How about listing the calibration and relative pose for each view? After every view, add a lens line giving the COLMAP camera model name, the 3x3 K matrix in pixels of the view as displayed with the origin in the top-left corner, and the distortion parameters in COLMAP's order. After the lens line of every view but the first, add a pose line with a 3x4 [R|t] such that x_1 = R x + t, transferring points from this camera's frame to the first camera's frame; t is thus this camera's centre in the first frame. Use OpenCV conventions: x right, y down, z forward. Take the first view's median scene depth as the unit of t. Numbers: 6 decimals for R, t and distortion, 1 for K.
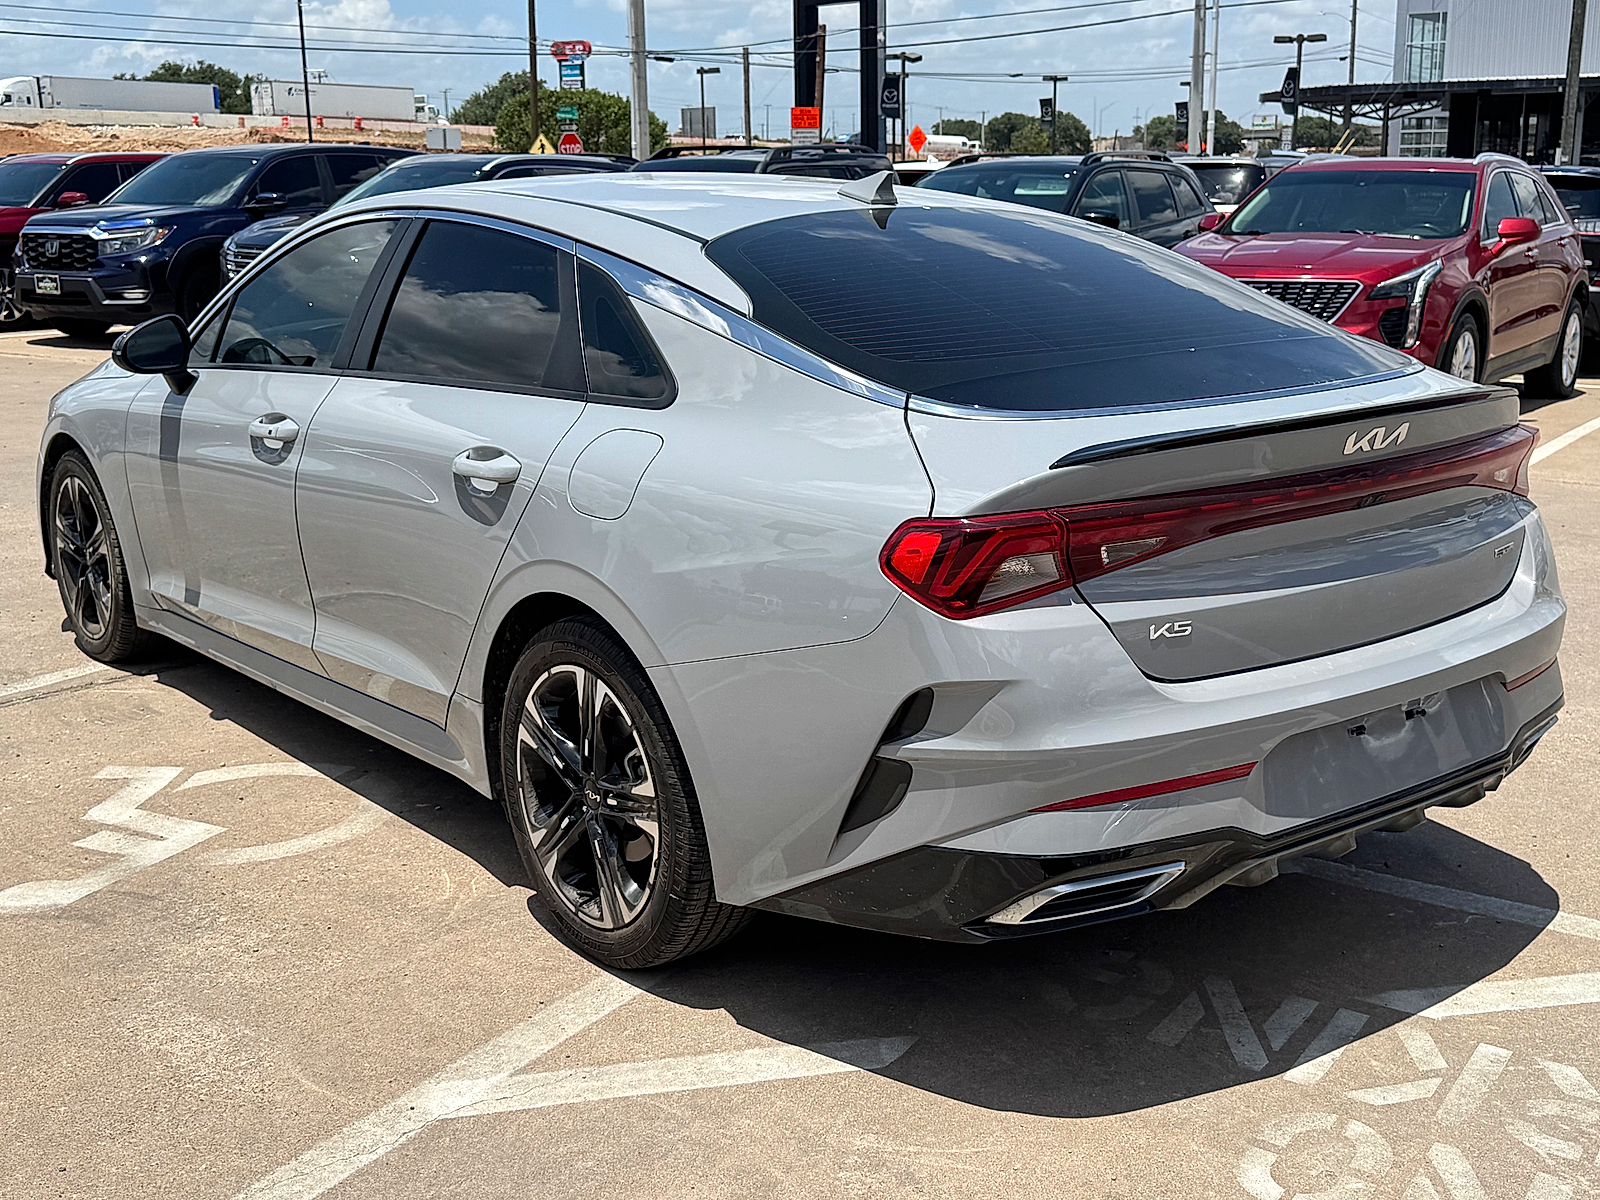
lens RADIAL K [[1800.1, 0, 800.0], [0, 1800.1, 600.0], [0, 0, 1]] dist [0.195730, -0.424333]
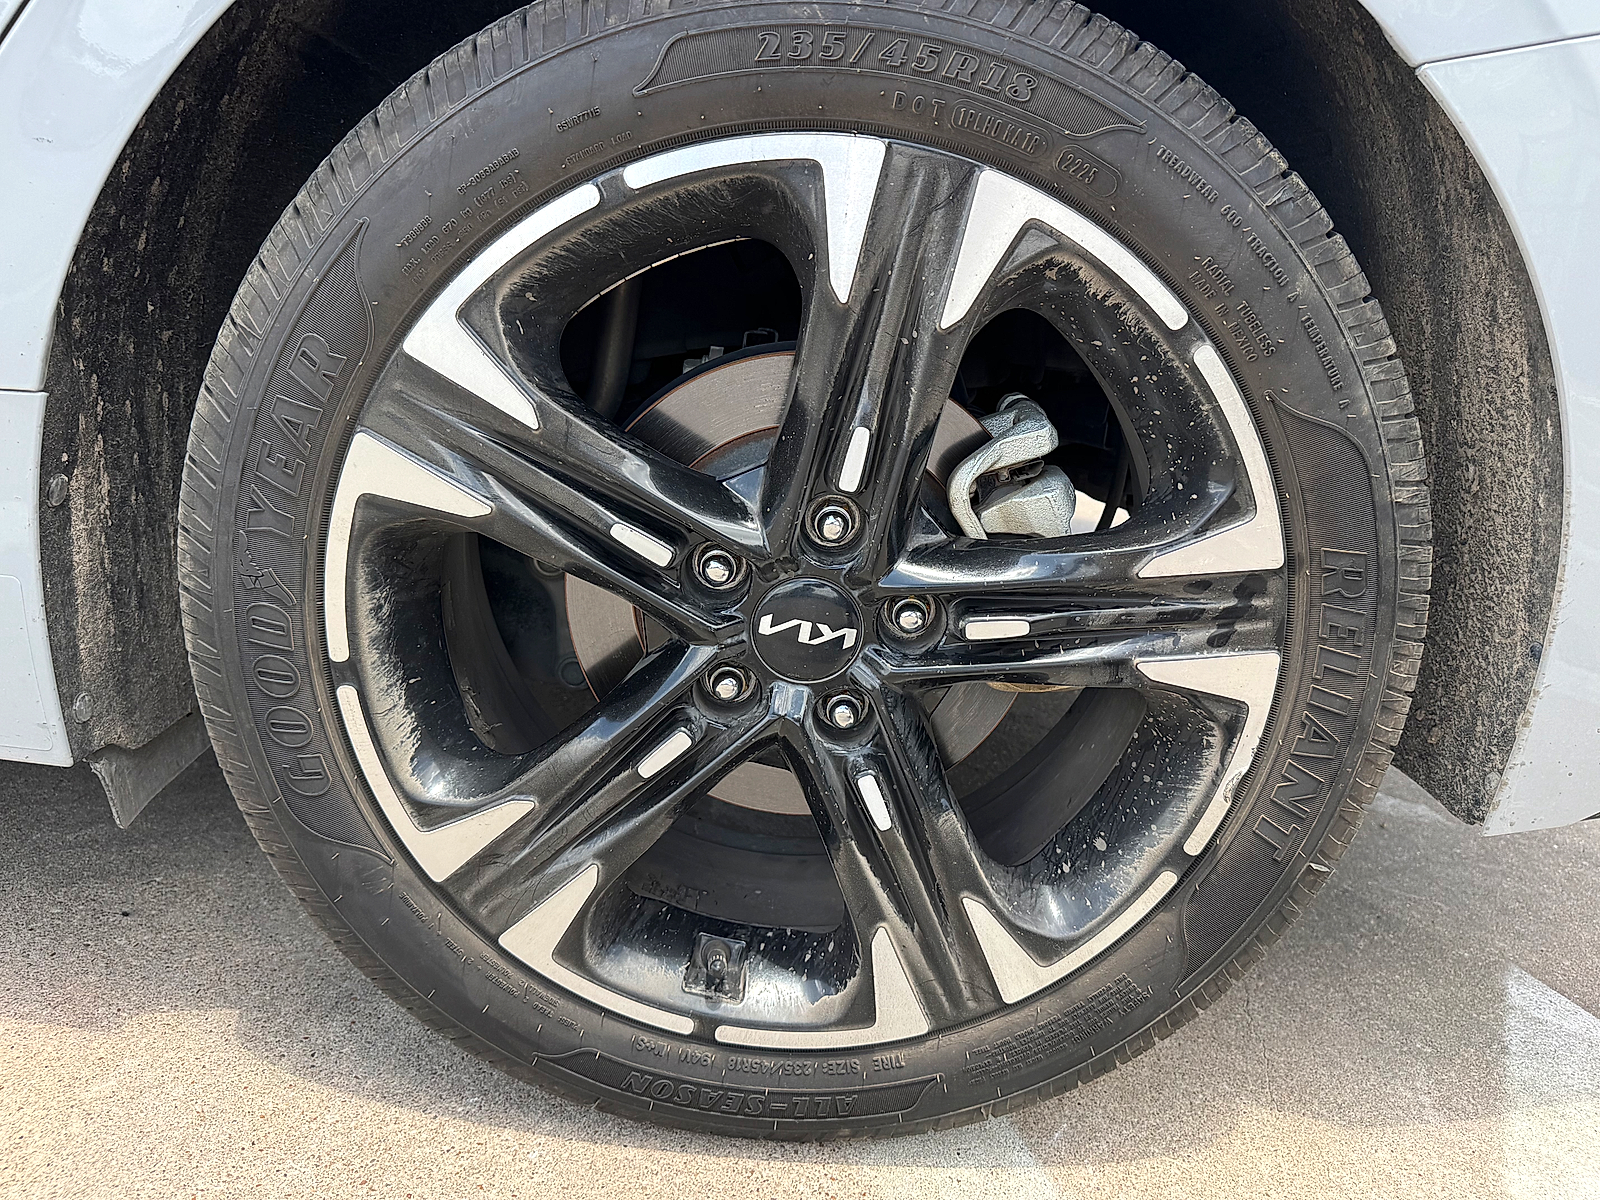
lens RADIAL K [[1182.7, 0, 800.0], [0, 1182.7, 600.0], [0, 0, 1]] dist [0.040226, -0.059324]
pose [[0.611203, -0.156793, 0.775788, -0.263436], [0.079706, 0.987392, 0.136764, 0.077327], [-0.787450, -0.021756, 0.615994, 0.891538]]
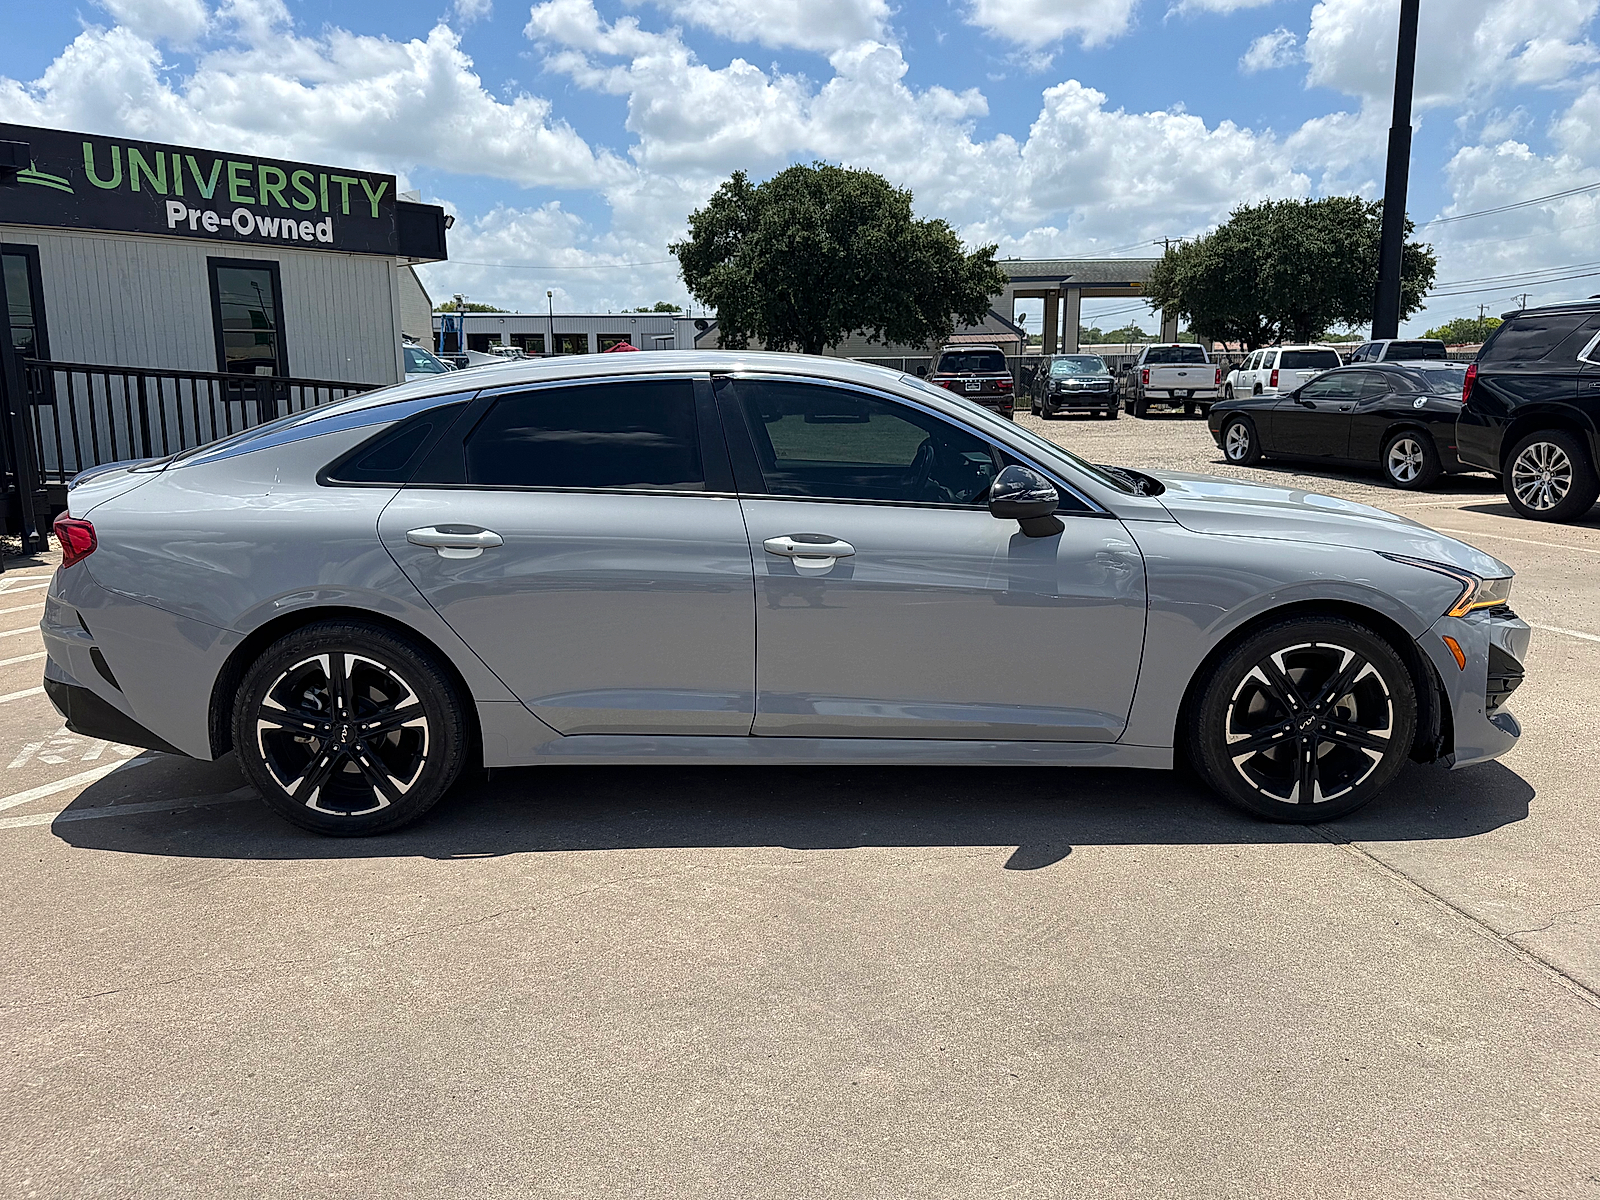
lens RADIAL K [[1182.7, 0, 800.0], [0, 1182.7, 600.0], [0, 0, 1]] dist [0.040226, -0.059324]
pose [[-0.627327, 0.158078, -0.762543, 0.833343], [-0.165047, 0.929949, 0.328563, -0.494924], [0.761065, 0.331972, -0.557292, 2.201020]]
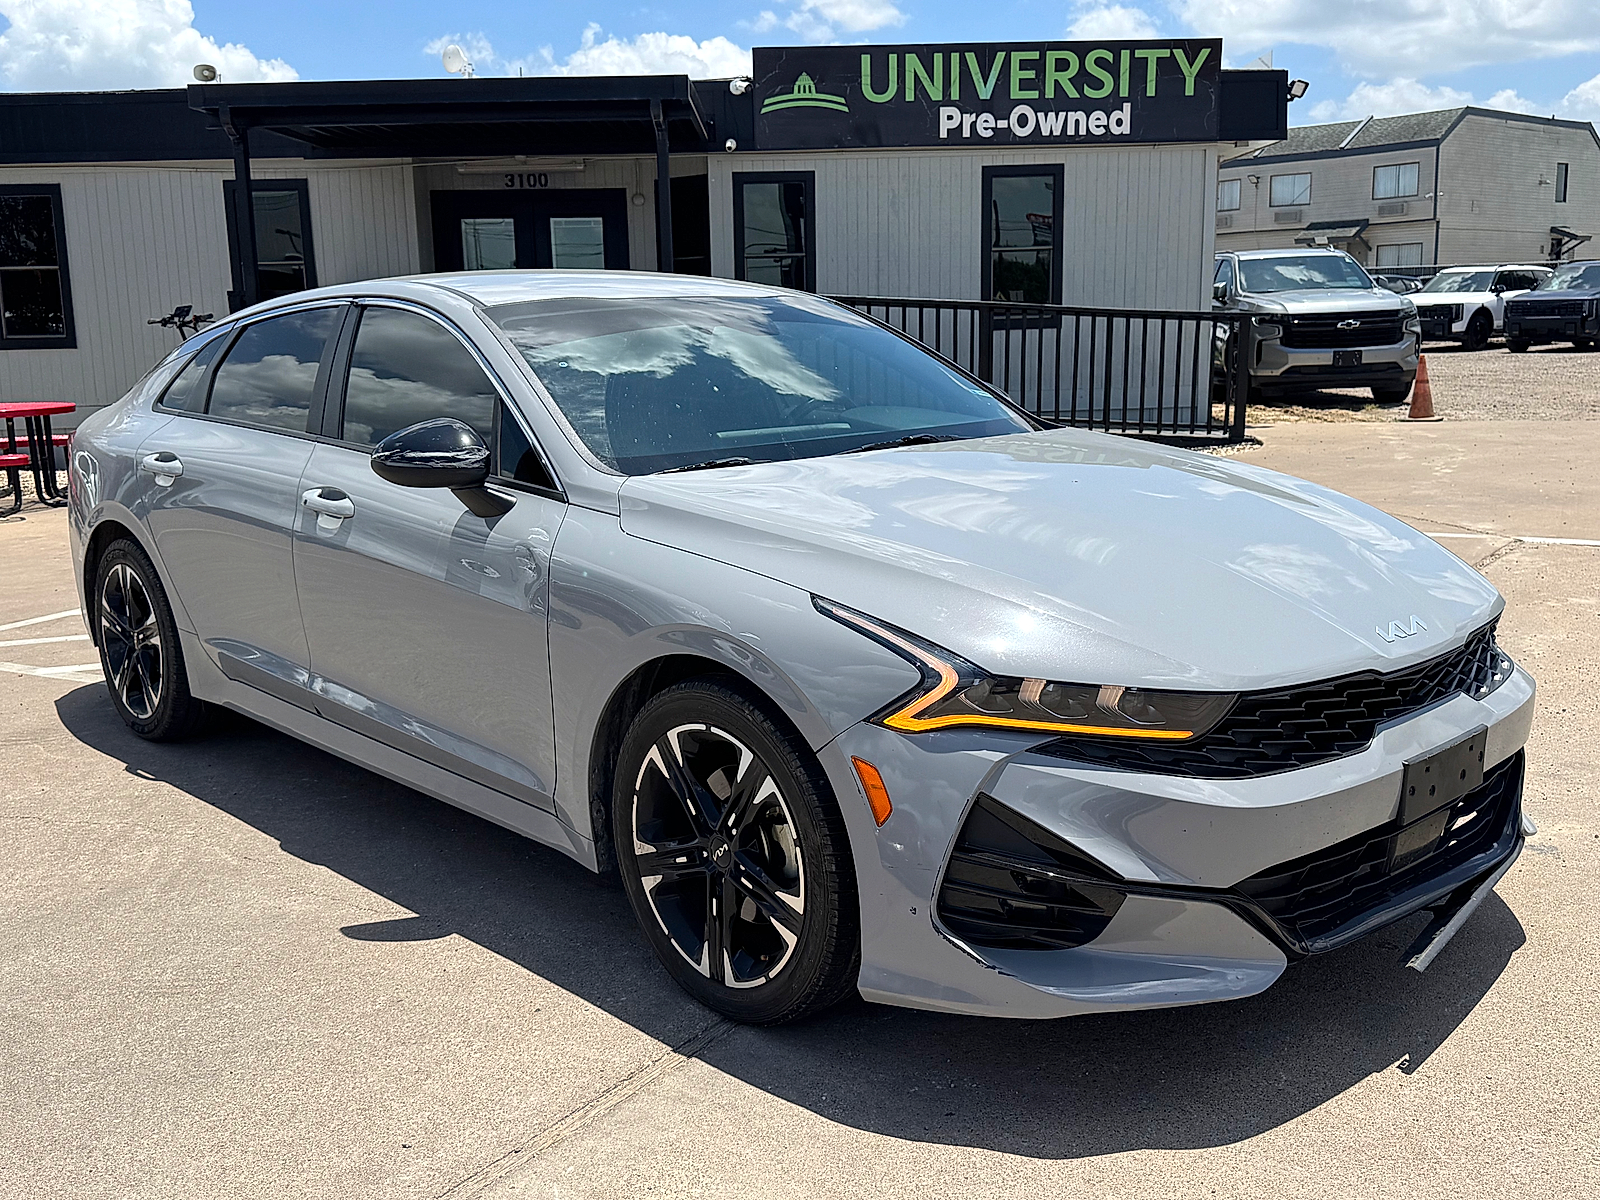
lens RADIAL K [[1512.3, 0, 760.6], [0, 1512.3, 597.9], [0, 0, 1]] dist [0.190551, -0.487636]
pose [[-0.998259, 0.040608, -0.042788, -0.240475], [0.020070, 0.915879, 0.400952, -0.589187], [0.055471, 0.399395, -0.915099, 2.713412]]
